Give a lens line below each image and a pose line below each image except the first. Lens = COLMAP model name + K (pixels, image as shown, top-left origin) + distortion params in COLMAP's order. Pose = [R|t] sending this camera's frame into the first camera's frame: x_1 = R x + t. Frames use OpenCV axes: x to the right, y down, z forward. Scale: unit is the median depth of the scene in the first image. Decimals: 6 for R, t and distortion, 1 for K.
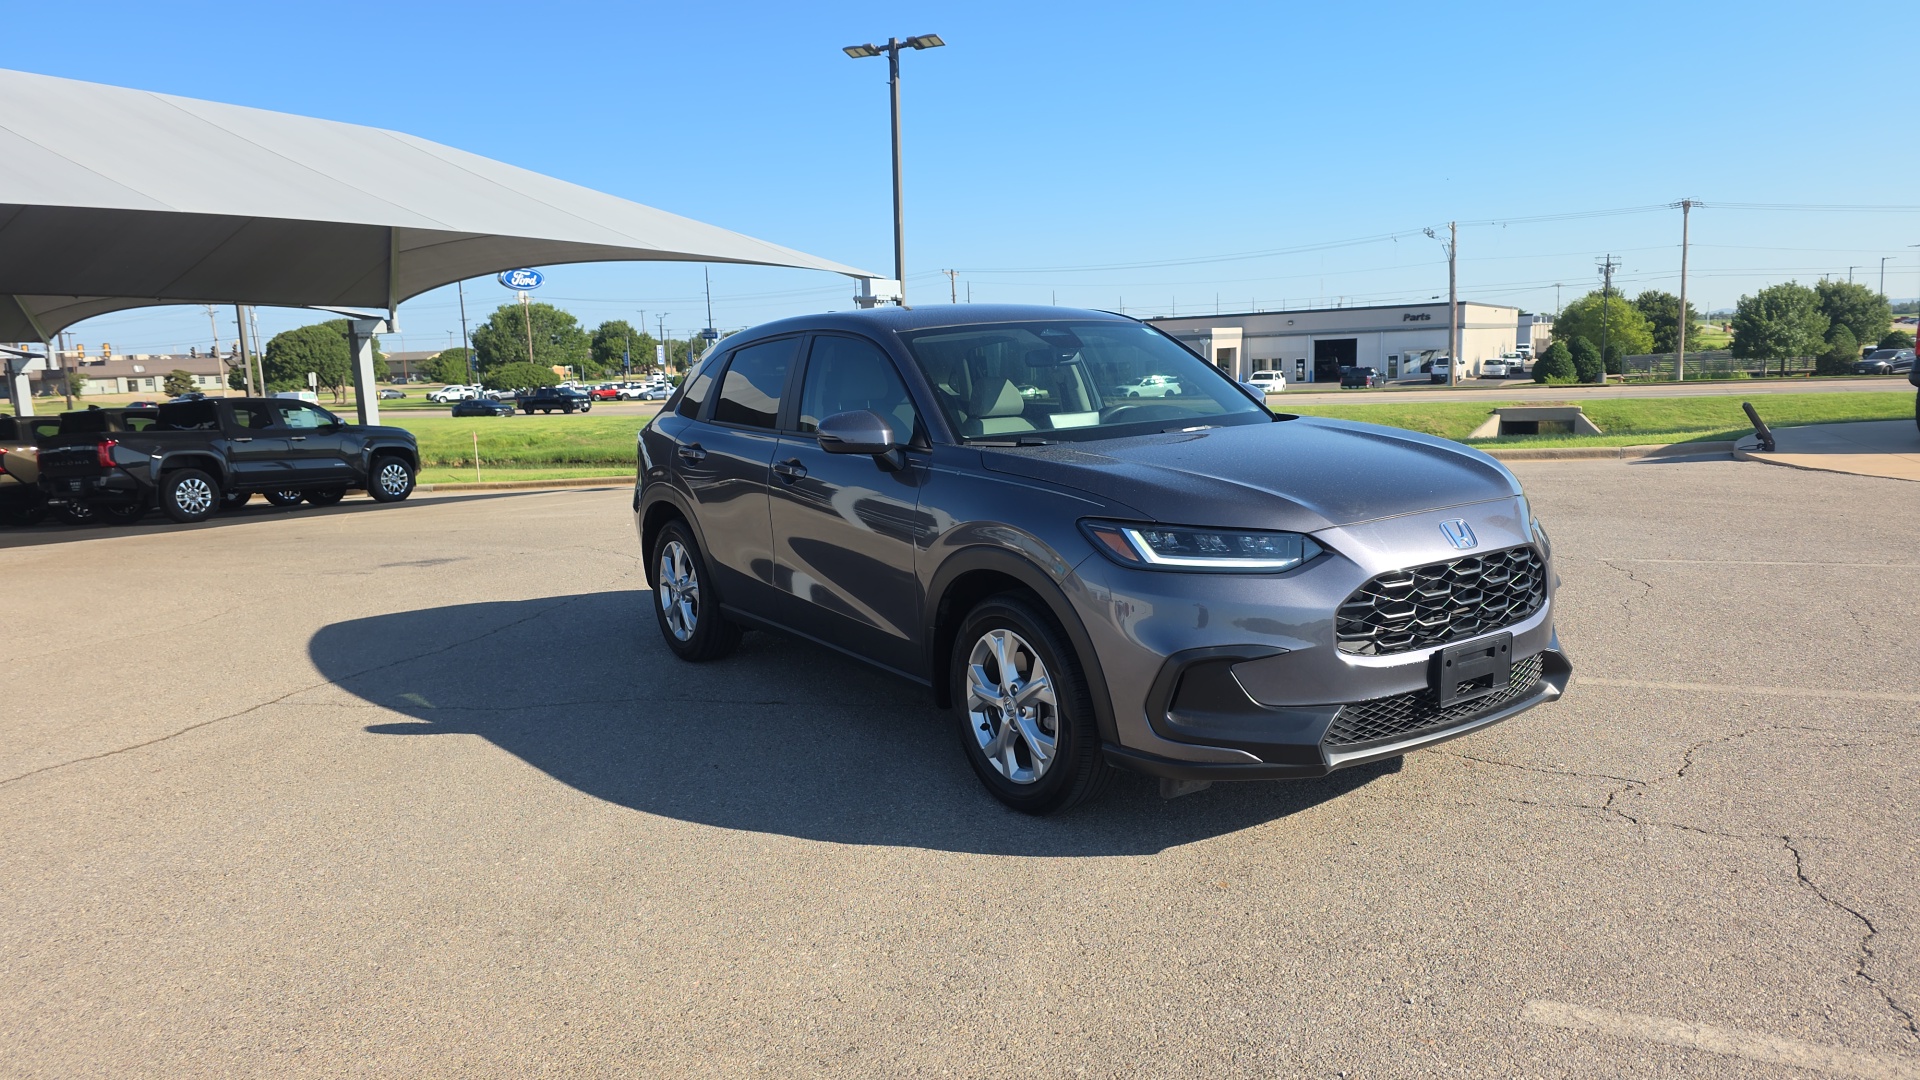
lens RADIAL K [[1314.9, 0, 967.0], [0, 1314.9, 534.1], [0, 0, 1]] dist [0.051374, -0.047274]
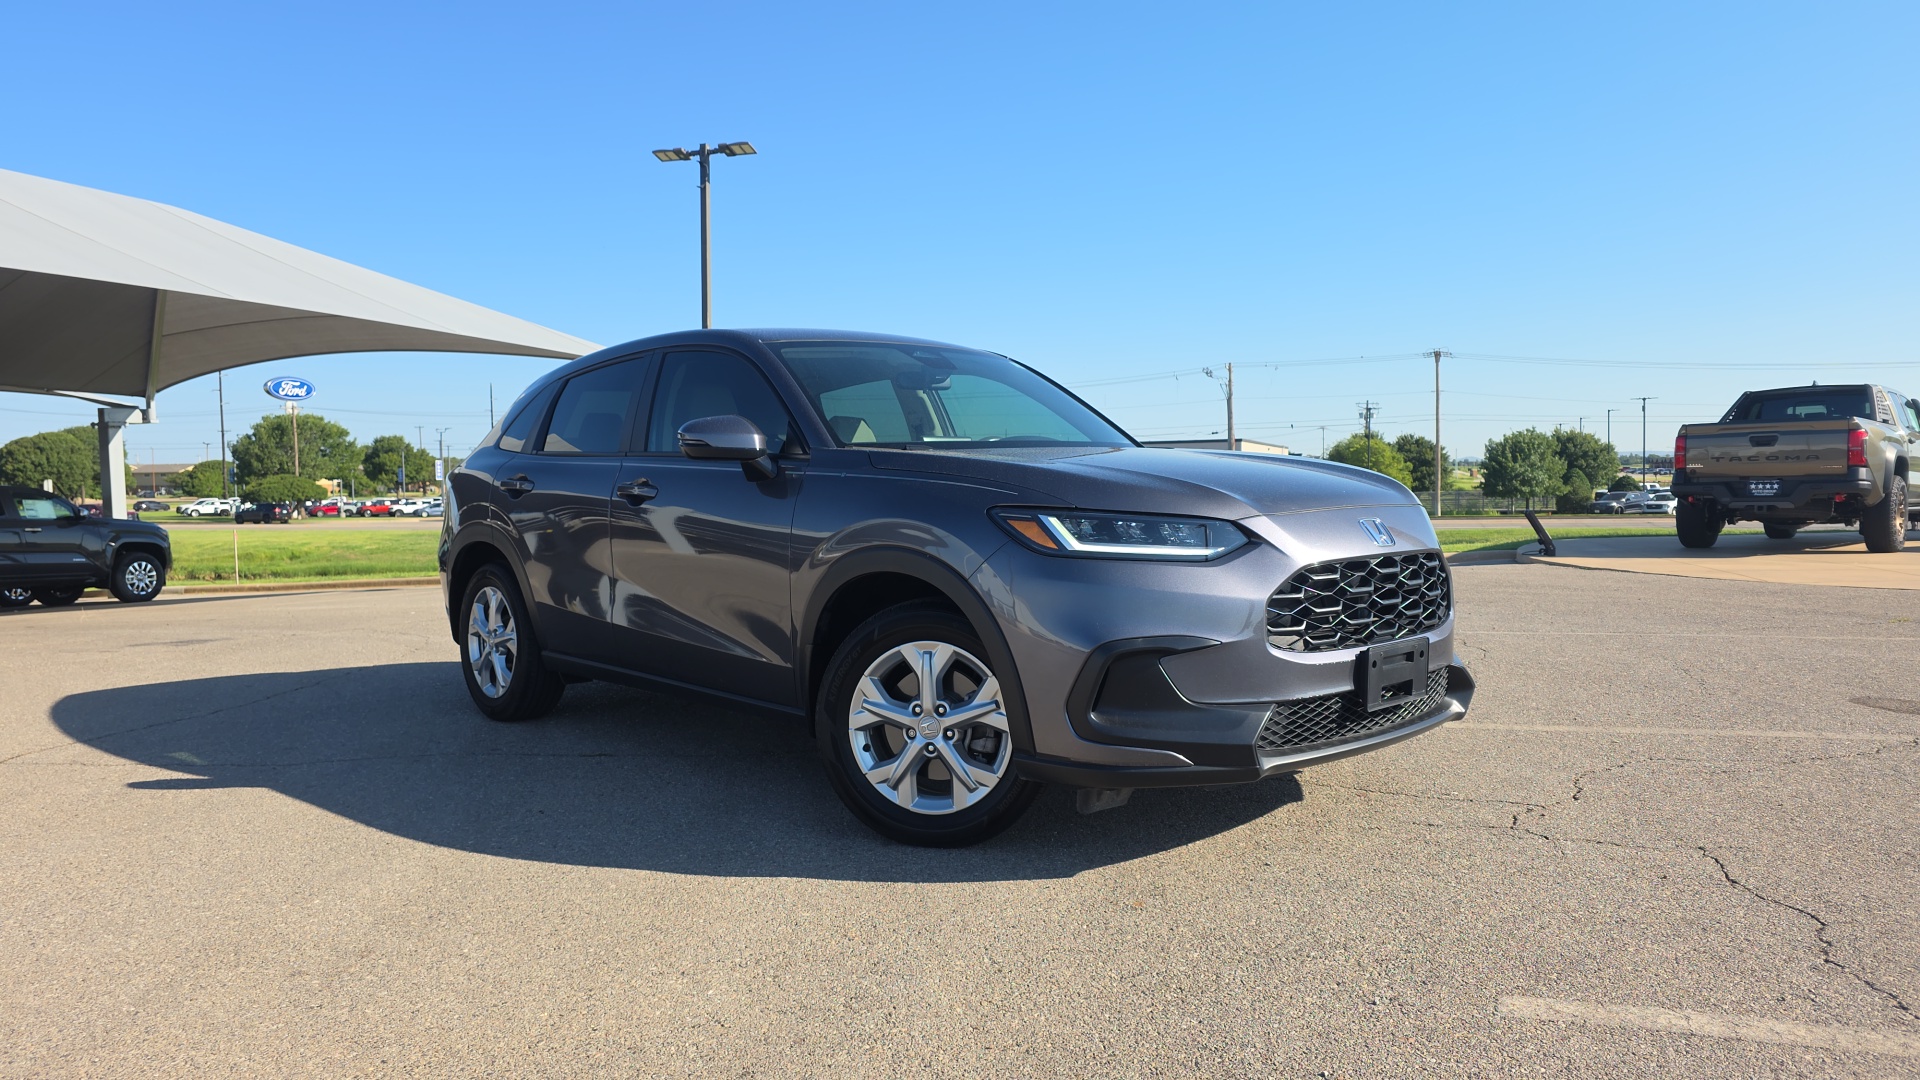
lens RADIAL K [[1314.9, 0, 967.0], [0, 1314.9, 534.1], [0, 0, 1]] dist [0.051374, -0.047274]
pose [[0.989186, 0.036393, 0.142082, -0.063903], [-0.025314, 0.996552, -0.079015, 0.085465], [-0.144468, 0.074563, 0.986696, 0.091999]]
